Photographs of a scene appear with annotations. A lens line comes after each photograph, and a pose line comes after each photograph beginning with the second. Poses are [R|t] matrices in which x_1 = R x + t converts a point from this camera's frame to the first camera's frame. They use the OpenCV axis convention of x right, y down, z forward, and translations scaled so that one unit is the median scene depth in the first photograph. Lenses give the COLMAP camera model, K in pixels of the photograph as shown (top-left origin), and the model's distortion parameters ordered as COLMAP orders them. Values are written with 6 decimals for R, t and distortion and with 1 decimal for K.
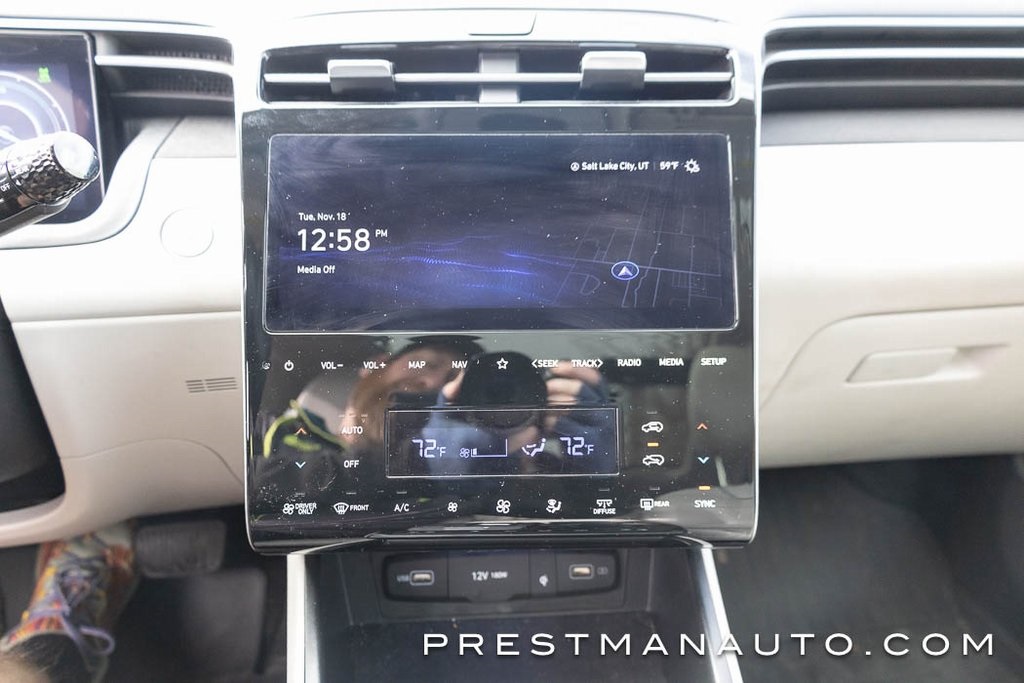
lens RADIAL K [[690.0, 0, 512.0], [0, 690.0, 341.5], [0, 0, 1]] dist [0.005292, -0.002512]
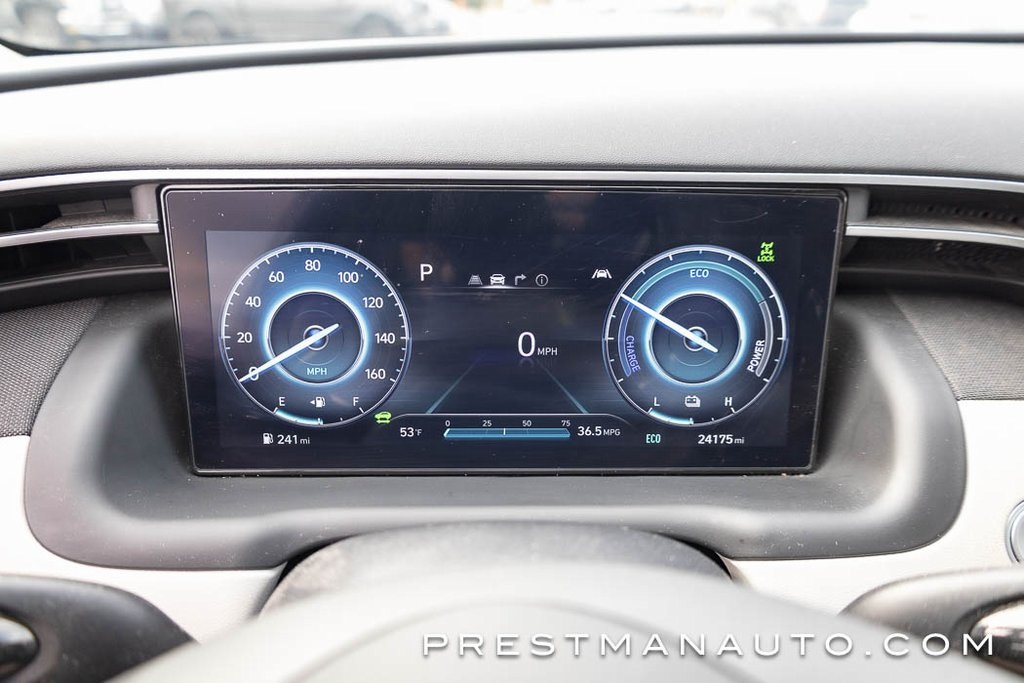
lens RADIAL K [[690.0, 0, 512.0], [0, 690.0, 341.5], [0, 0, 1]] dist [0.005292, -0.002512]
pose [[0.991870, 0.065235, -0.109259, -0.949318], [-0.061641, 0.997451, 0.035956, -0.350735], [0.111326, -0.028929, 0.993363, 0.370173]]
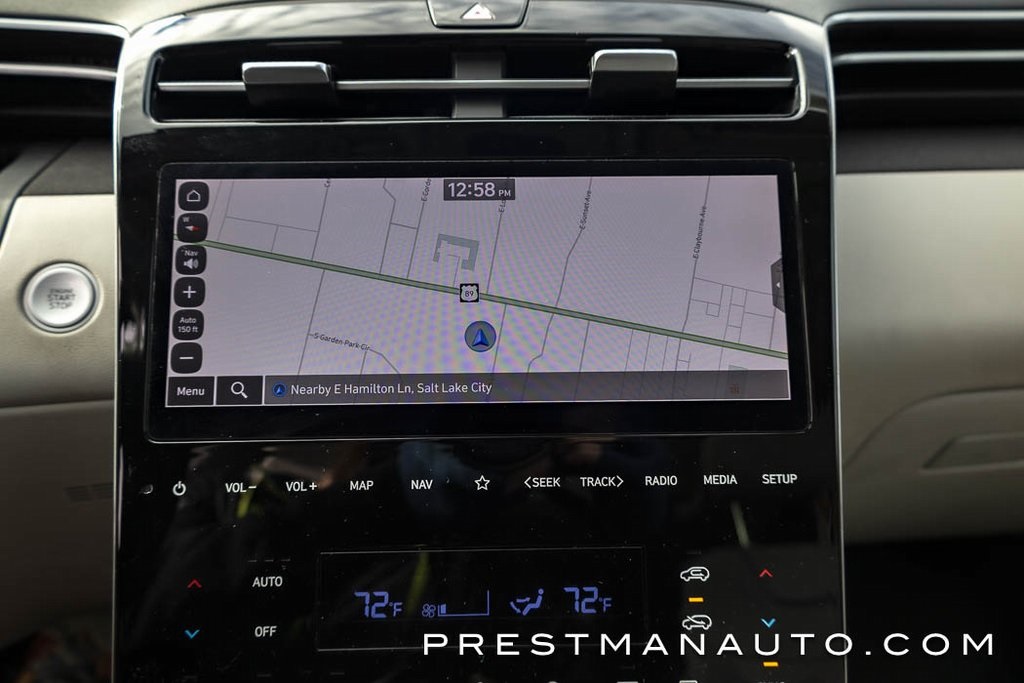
lens RADIAL K [[690.0, 0, 512.0], [0, 690.0, 341.5], [0, 0, 1]] dist [0.005292, -0.002512]
pose [[0.999992, -0.004076, -0.000275, 0.017367], [0.004068, 0.999731, -0.022848, -0.094969], [0.000368, 0.022846, 0.999739, 0.281232]]
